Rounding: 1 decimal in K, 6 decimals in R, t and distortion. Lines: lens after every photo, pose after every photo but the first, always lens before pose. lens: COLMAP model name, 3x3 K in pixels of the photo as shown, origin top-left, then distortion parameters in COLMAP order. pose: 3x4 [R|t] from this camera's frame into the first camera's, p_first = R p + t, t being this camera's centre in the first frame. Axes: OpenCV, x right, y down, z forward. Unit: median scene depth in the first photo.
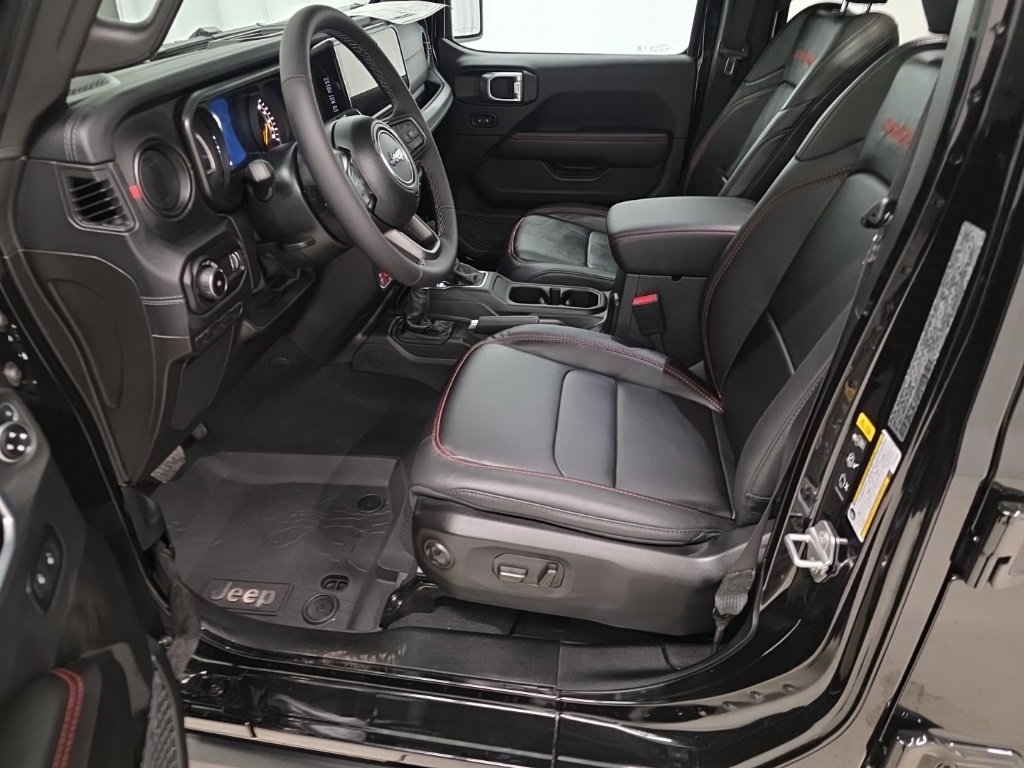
lens RADIAL K [[688.6, 0, 512.0], [0, 688.6, 384.0], [0, 0, 1]] dist [0.053746, -0.068868]
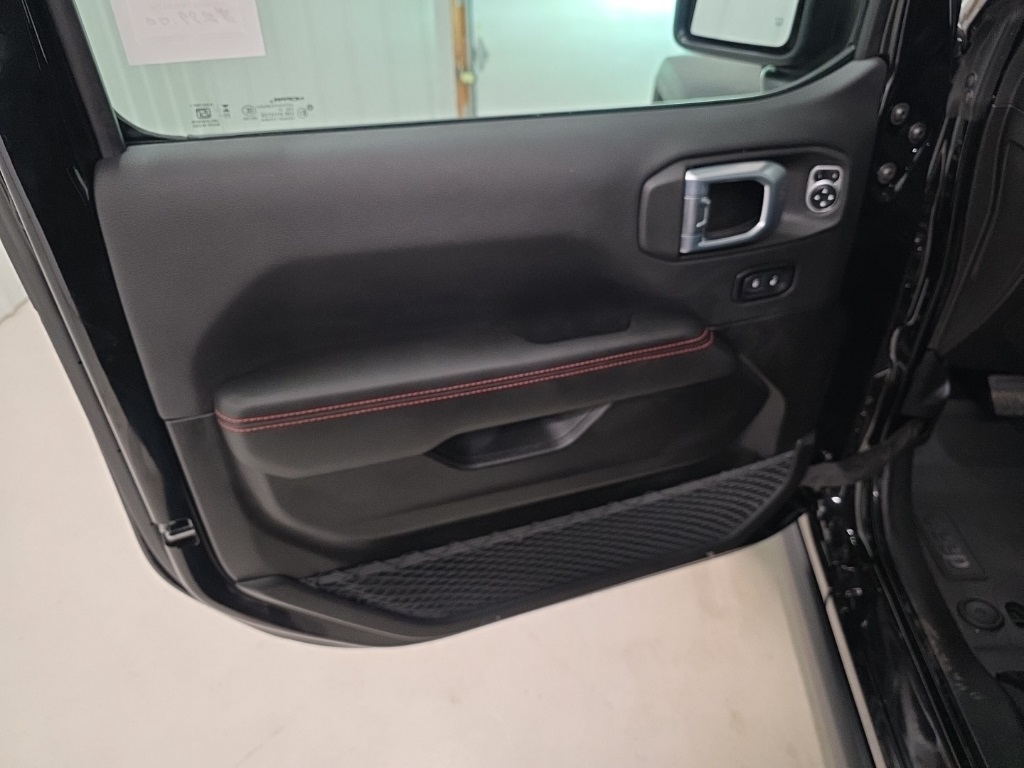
lens RADIAL K [[688.6, 0, 512.0], [0, 688.6, 384.0], [0, 0, 1]] dist [0.053746, -0.068868]
pose [[0.086129, 0.592114, -0.801238, 0.351868], [-0.519741, 0.712823, 0.470906, 0.014211], [0.849971, 0.375878, 0.369141, 0.092912]]
